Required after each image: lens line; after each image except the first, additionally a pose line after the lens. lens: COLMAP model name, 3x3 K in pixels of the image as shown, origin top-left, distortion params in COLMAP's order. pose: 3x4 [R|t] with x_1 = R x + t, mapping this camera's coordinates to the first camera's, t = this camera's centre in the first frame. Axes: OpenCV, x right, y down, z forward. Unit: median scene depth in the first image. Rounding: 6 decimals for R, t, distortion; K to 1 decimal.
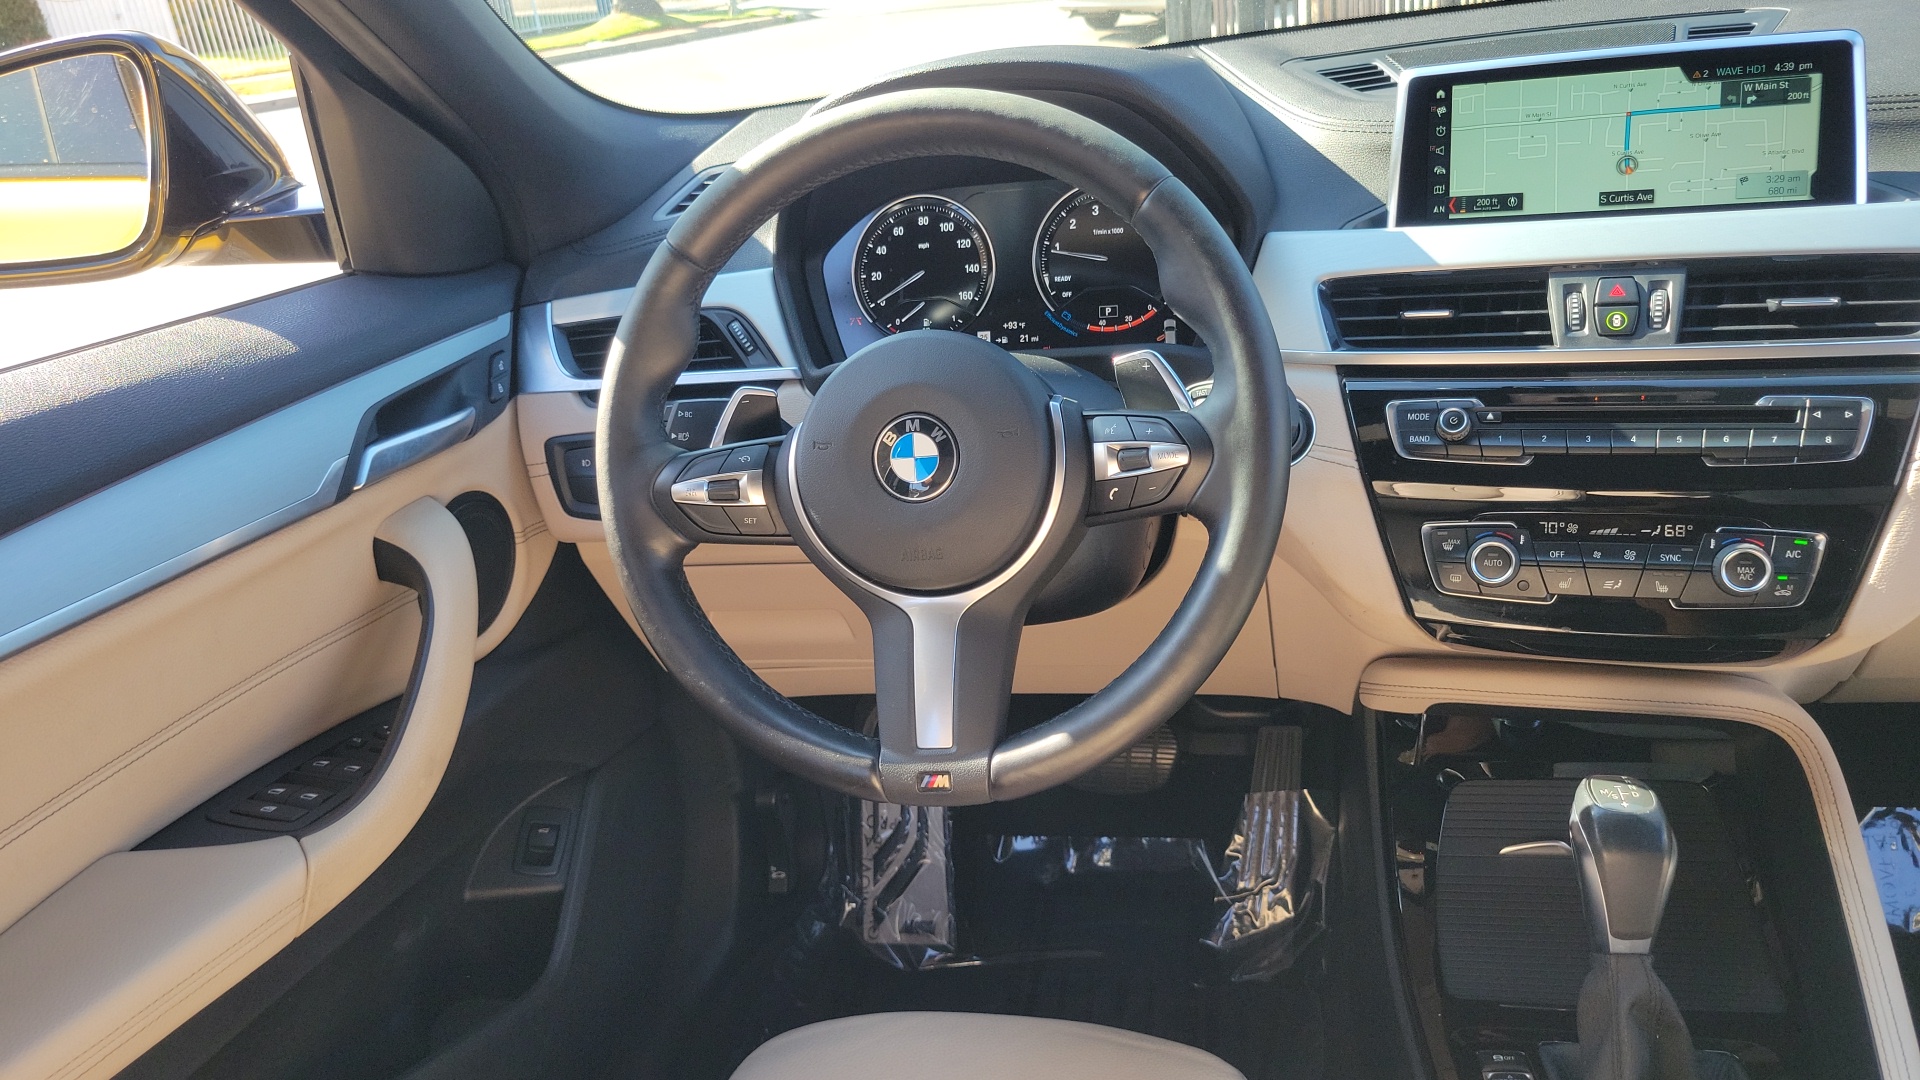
lens RADIAL K [[1453.8, 0, 956.8], [0, 1453.8, 533.3], [0, 0, 1]] dist [0.029787, -0.009083]
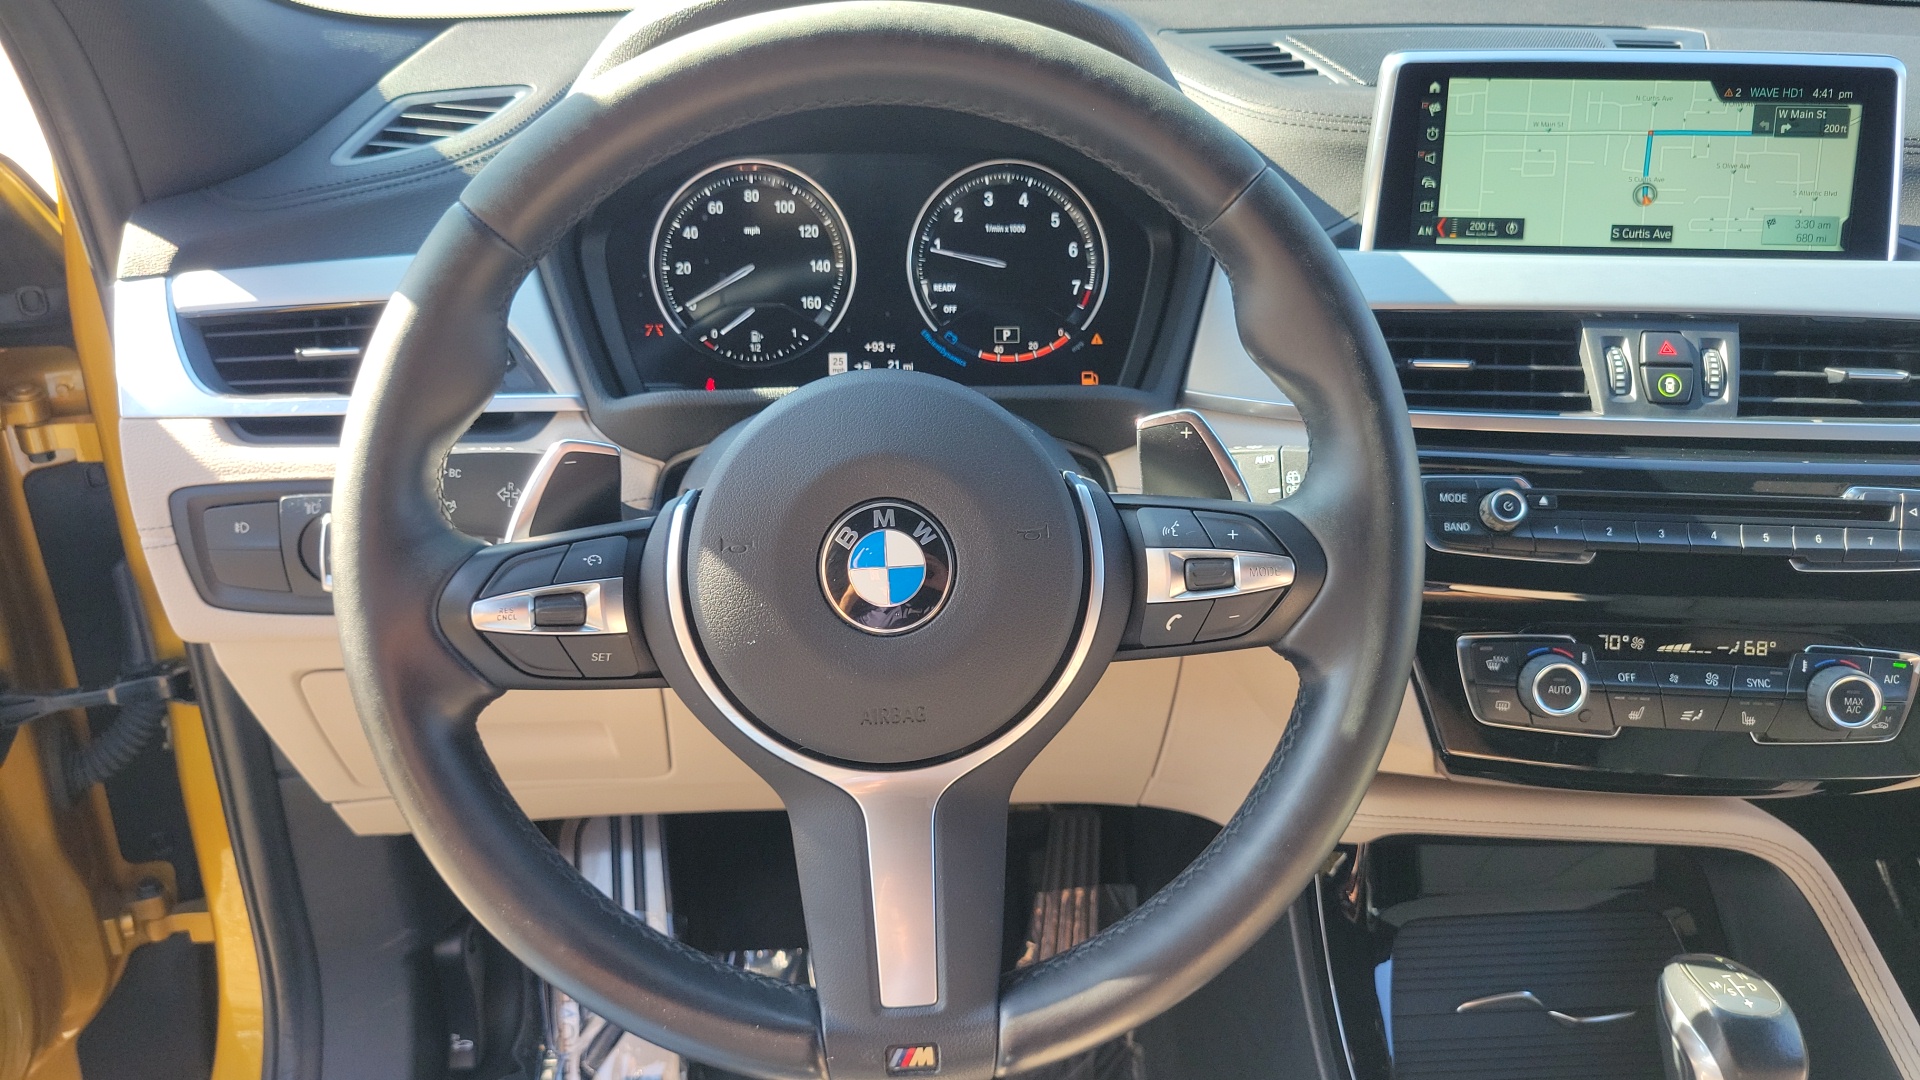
lens RADIAL K [[1468.3, 0, 940.4], [0, 1468.3, 548.1], [0, 0, 1]] dist [0.020020, -0.005669]
pose [[0.955781, 0.002202, 0.294072, -0.178836], [-0.008743, 0.999743, 0.020932, -0.067087], [-0.293951, -0.022578, 0.955554, 0.324424]]
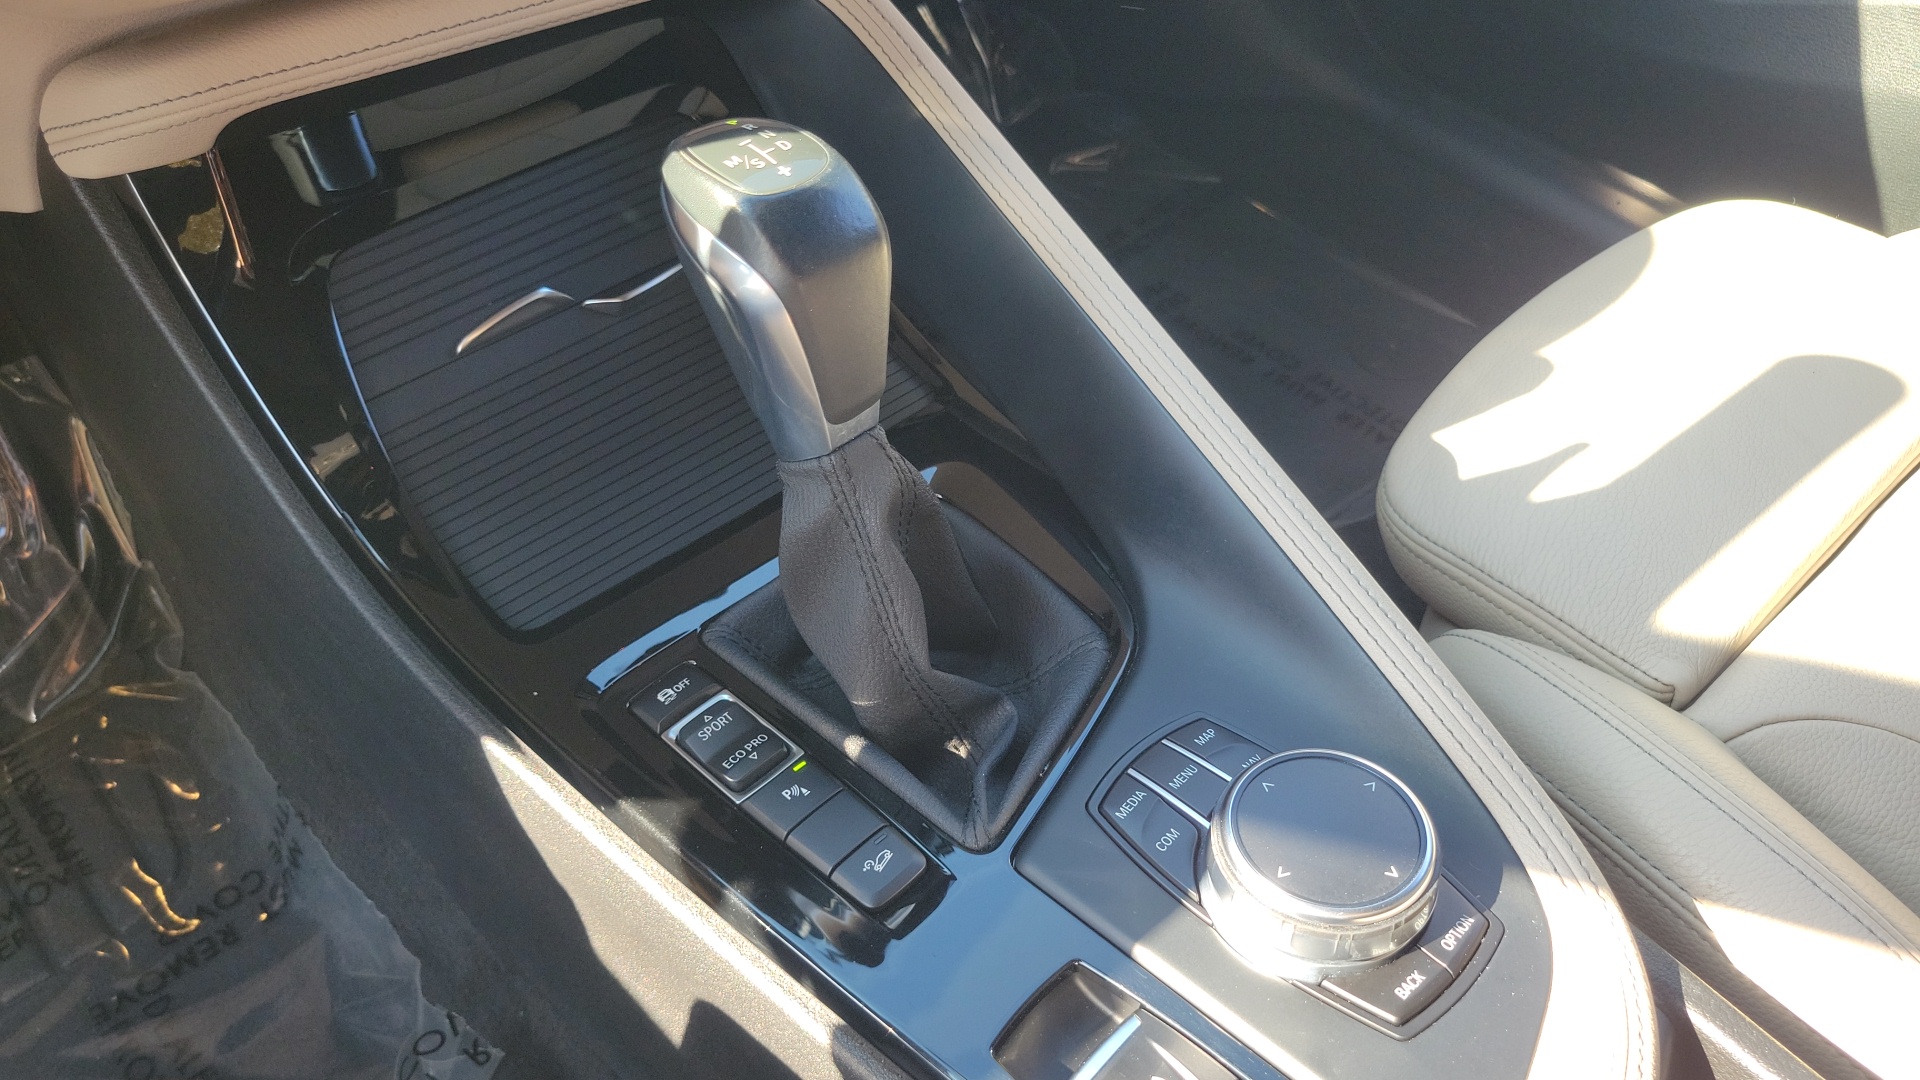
lens RADIAL K [[1480.1, 0, 957.2], [0, 1480.1, 530.3], [0, 0, 1]] dist [0.015626, 0.000174]
pose [[0.584704, -0.490081, 0.646485, 0.097291], [0.204357, 0.860183, 0.467251, 0.060699], [-0.785086, -0.141090, 0.603104, 0.565431]]
